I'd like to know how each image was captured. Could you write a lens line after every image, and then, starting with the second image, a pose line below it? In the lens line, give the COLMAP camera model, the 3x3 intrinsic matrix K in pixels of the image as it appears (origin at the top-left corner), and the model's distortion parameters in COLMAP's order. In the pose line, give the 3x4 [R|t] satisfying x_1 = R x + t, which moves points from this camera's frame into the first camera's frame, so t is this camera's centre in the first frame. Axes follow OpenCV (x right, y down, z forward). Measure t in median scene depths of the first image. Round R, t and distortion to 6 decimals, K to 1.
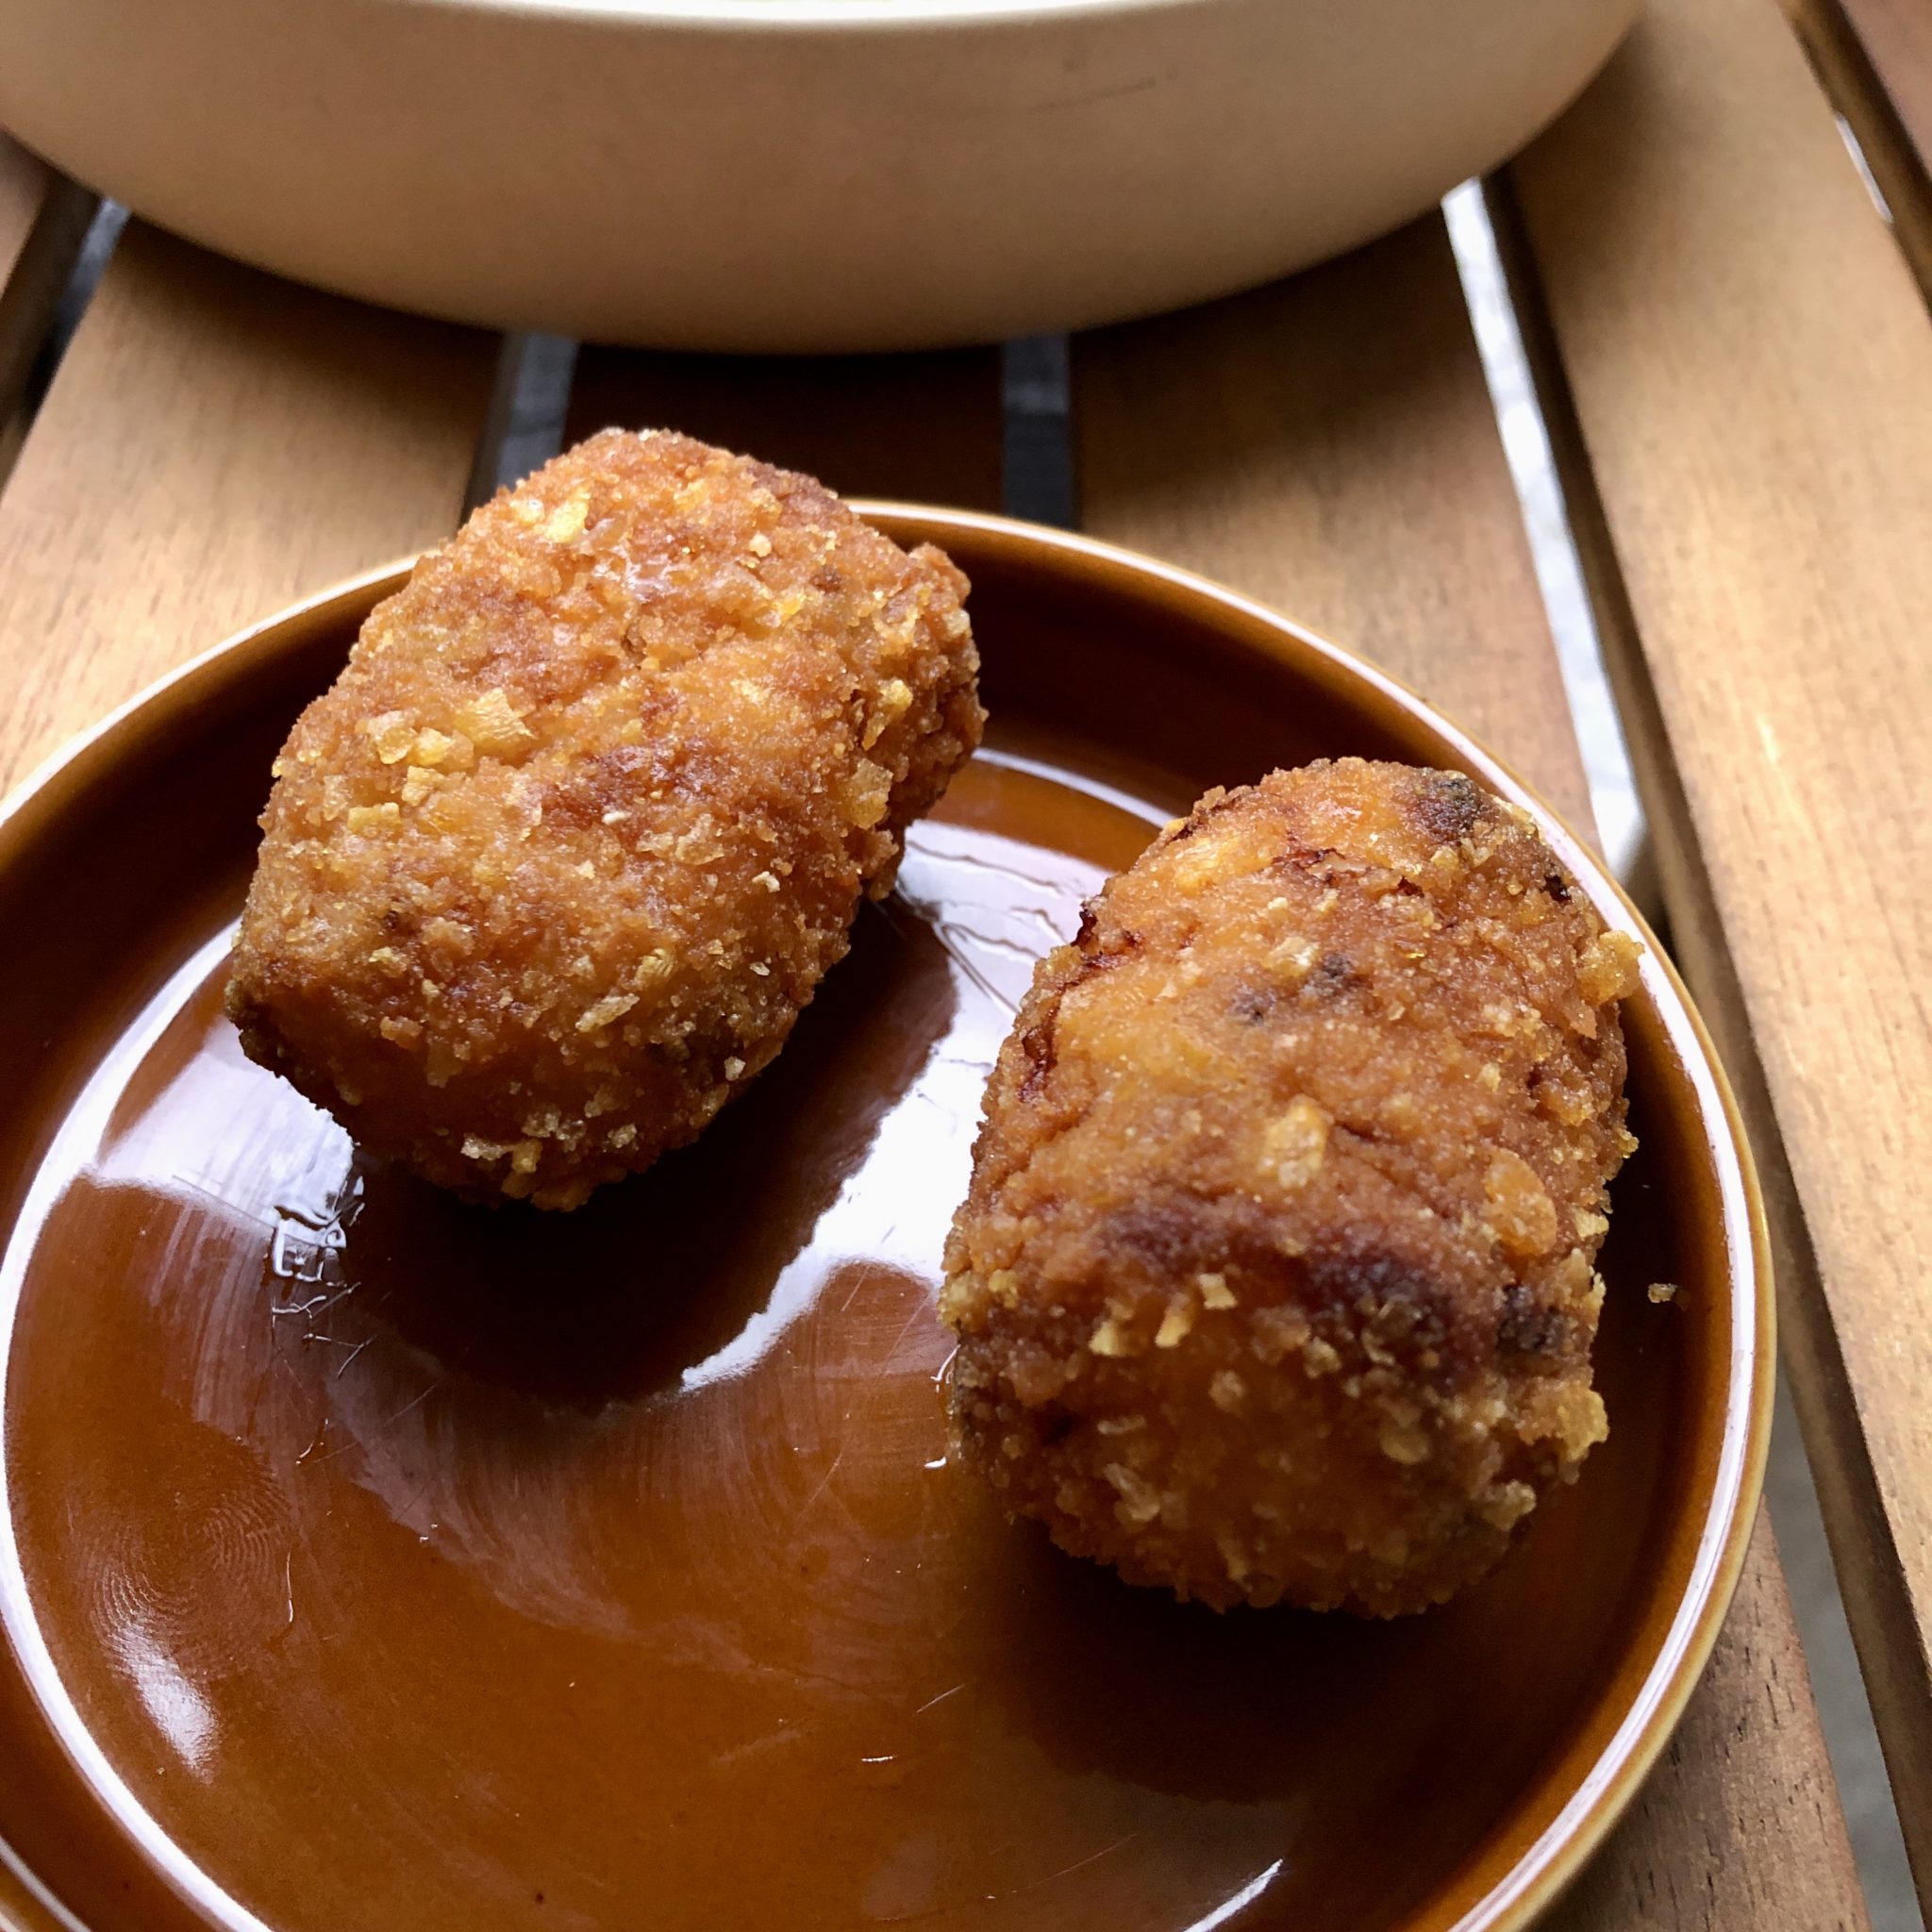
lens RADIAL K [[2425.4, 0, 969.1], [0, 2425.4, 967.9], [0, 0, 1]] dist [0.064389, 0.000000]
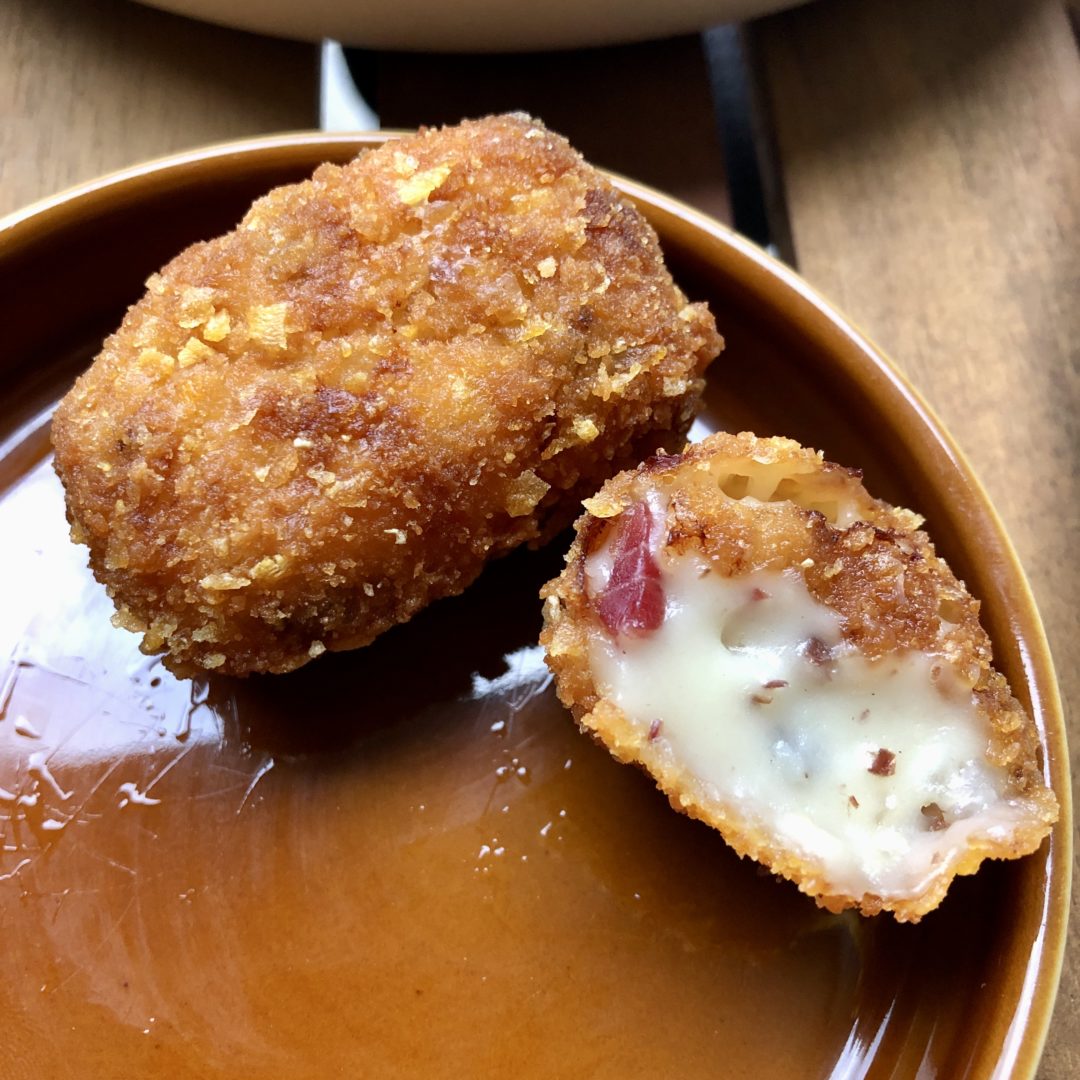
lens RADIAL K [[1355.8, 0, 538.8], [0, 1355.8, 538.3], [0, 0, 1]] dist [0.064389, 0.000000]
pose [[0.837633, 0.480946, -0.258962, 0.162073], [-0.402087, 0.863786, 0.303644, -0.275562], [0.369724, -0.150217, 0.916918, 0.363980]]
